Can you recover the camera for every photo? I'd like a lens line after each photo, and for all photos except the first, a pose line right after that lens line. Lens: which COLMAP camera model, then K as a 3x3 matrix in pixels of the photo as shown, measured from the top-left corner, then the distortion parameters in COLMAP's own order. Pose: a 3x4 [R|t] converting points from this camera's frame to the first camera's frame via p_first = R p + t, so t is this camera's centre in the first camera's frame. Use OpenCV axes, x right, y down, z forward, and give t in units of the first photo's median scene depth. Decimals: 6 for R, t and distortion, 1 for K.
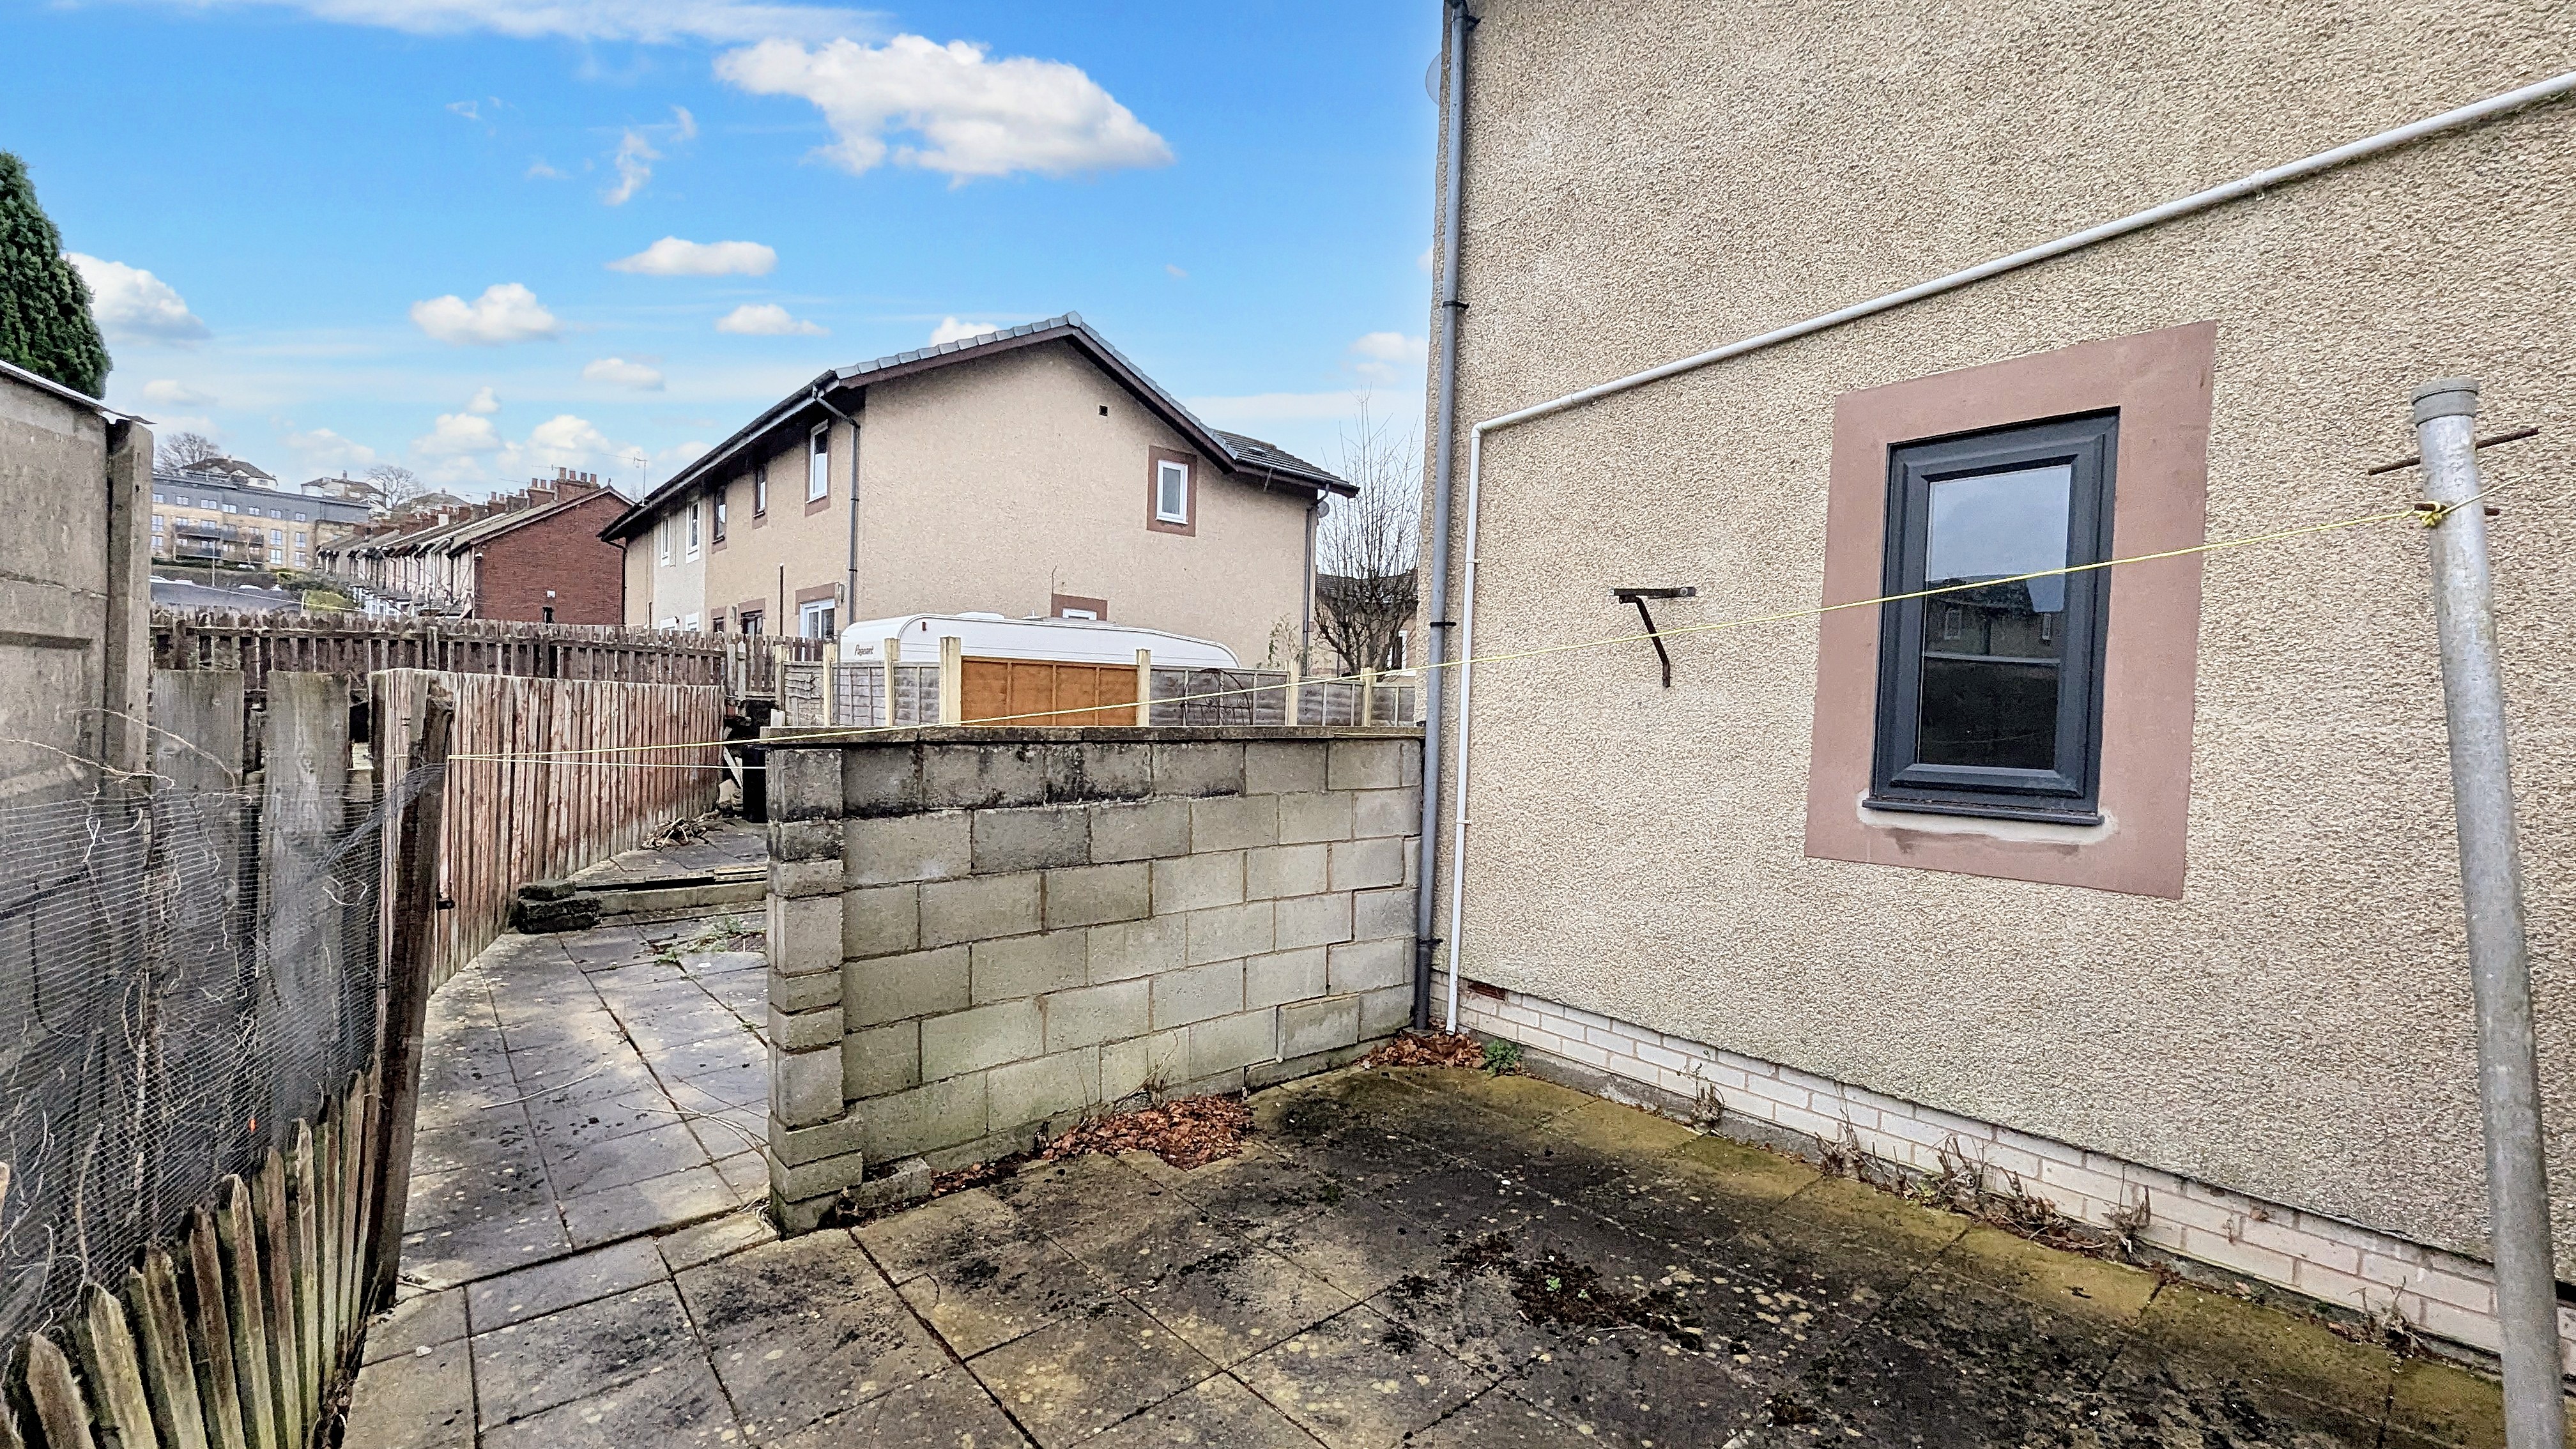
lens RADIAL K [[1012.2, 0, 1295.3], [0, 1012.2, 729.9], [0, 0, 1]] dist [0.002611, 0.000375]
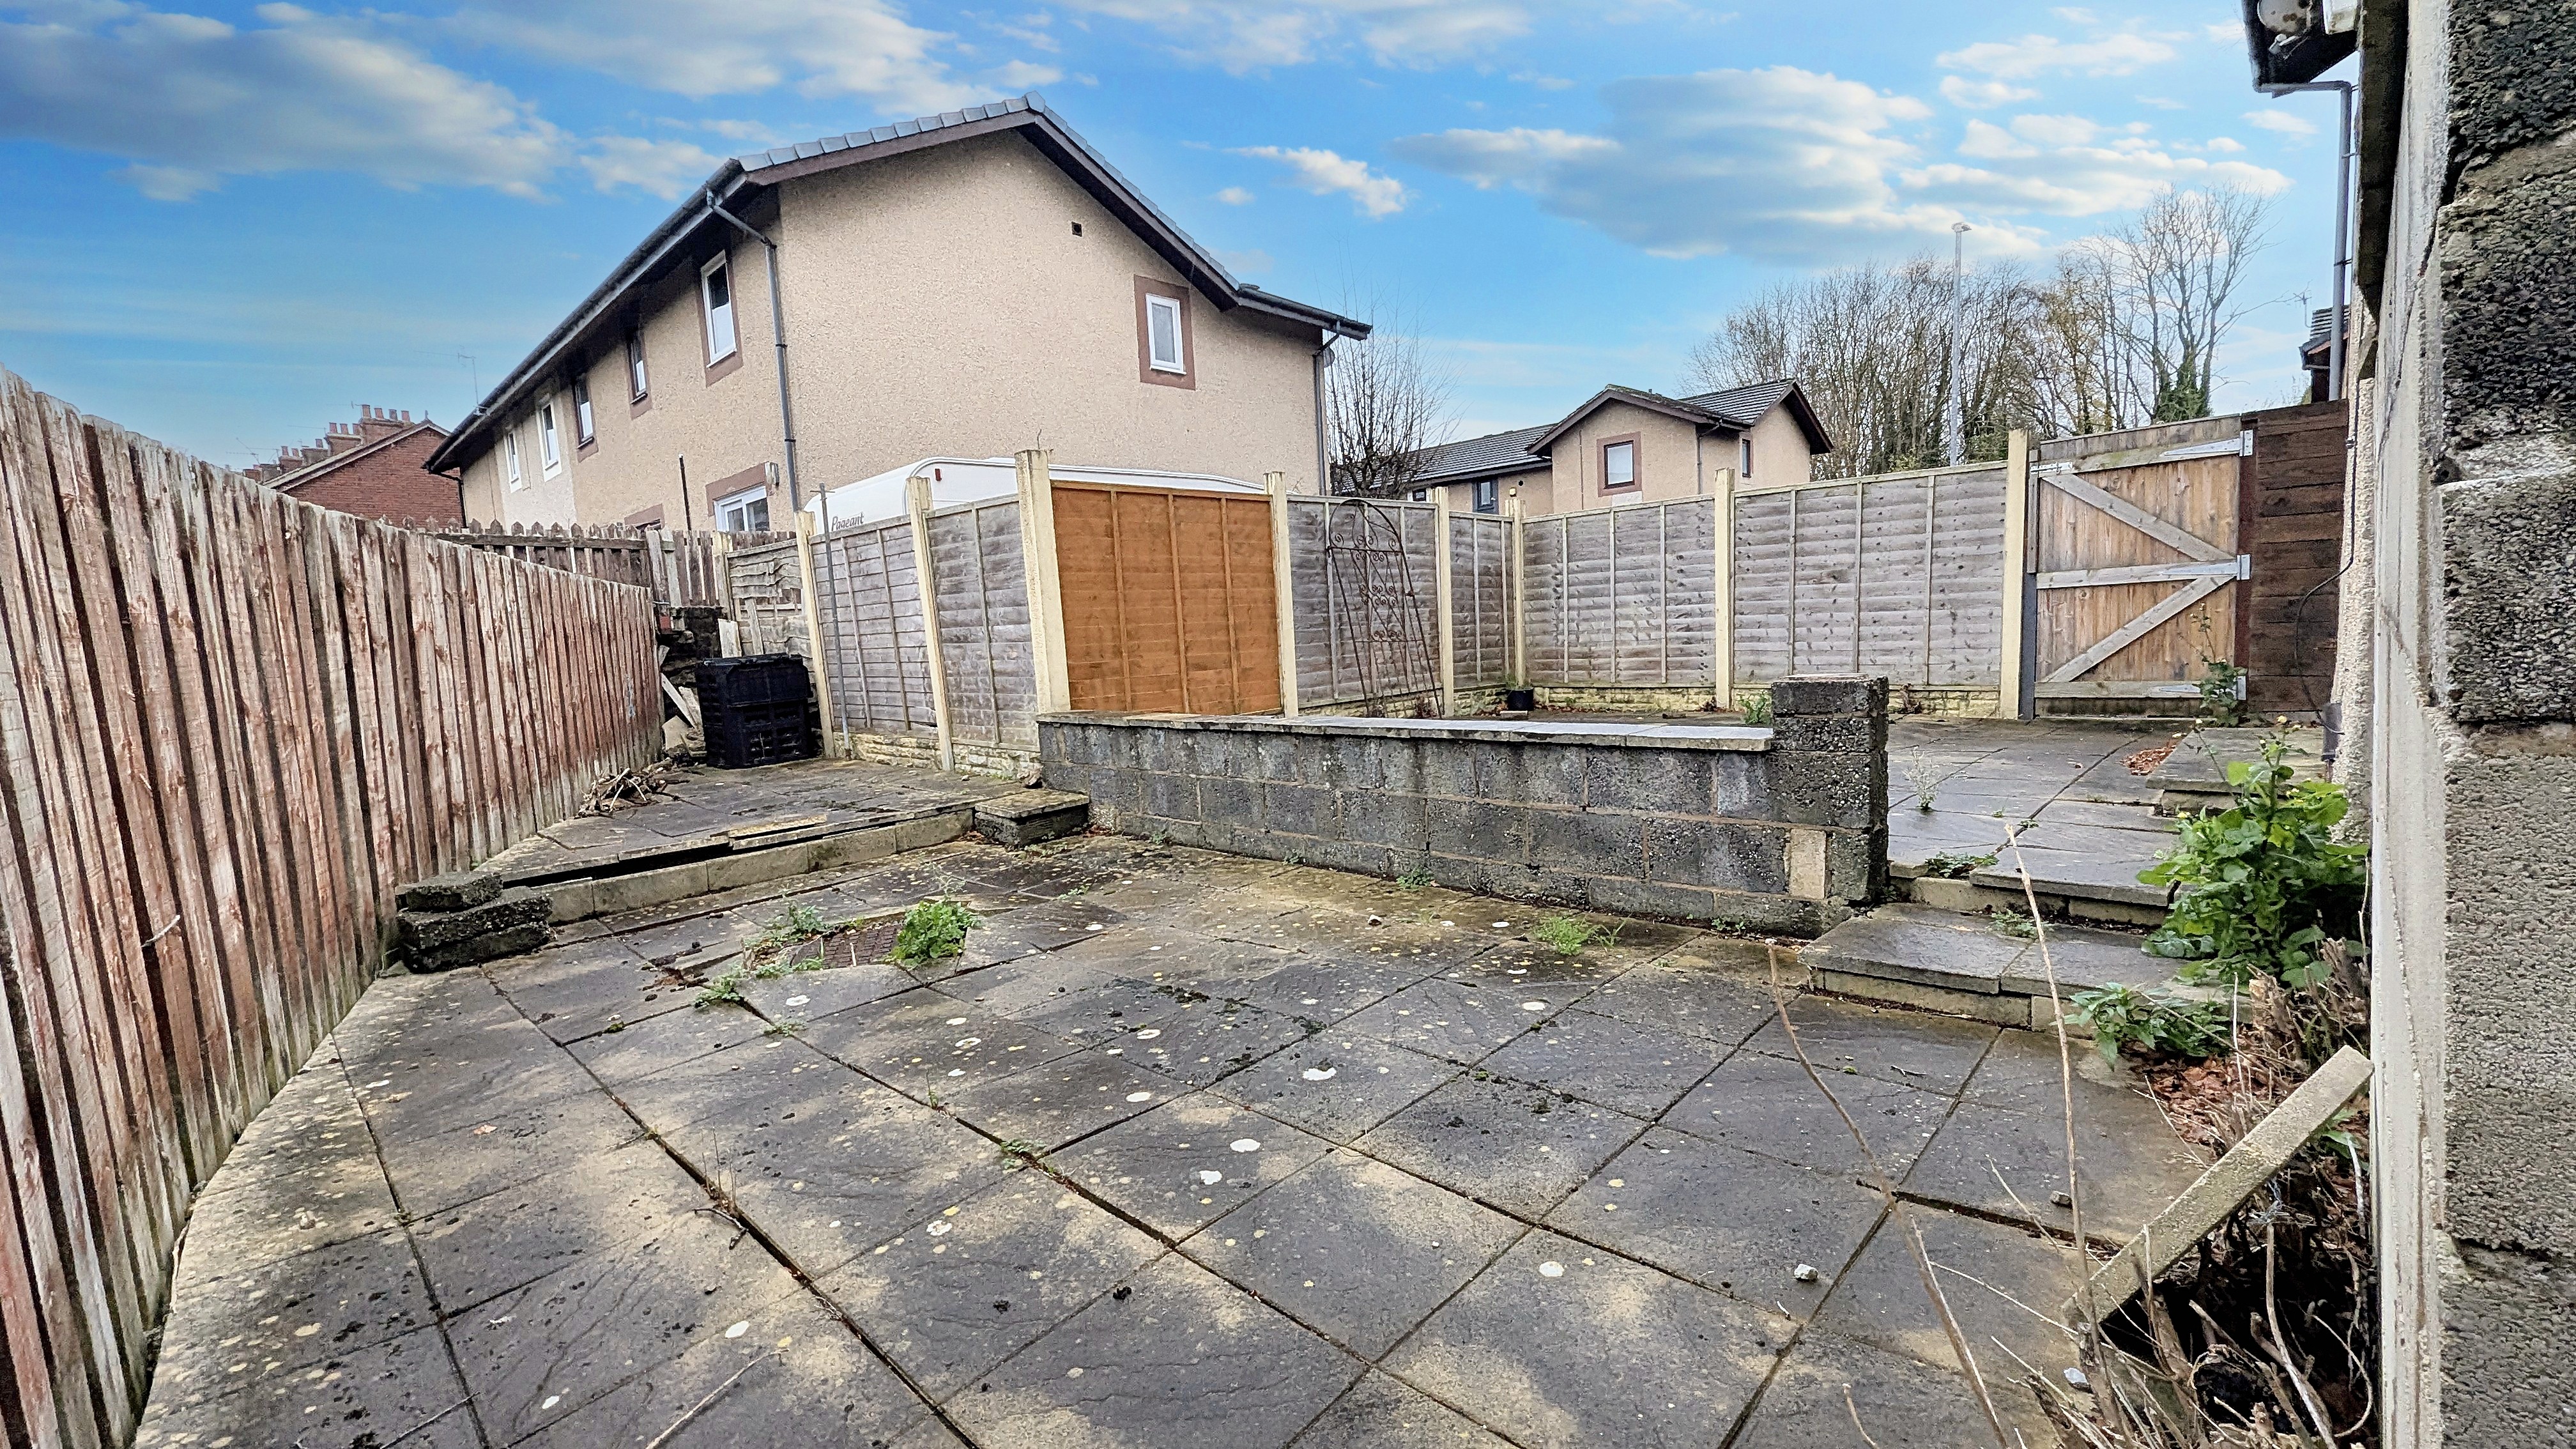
lens RADIAL K [[1012.2, 0, 1281.2], [0, 1012.2, 724.9], [0, 0, 1]] dist [0.002611, 0.000375]
pose [[0.992487, -0.092094, 0.080548, -0.259514], [0.086067, 0.993436, 0.075349, 0.051577], [-0.086958, -0.067851, 0.993899, 0.333375]]
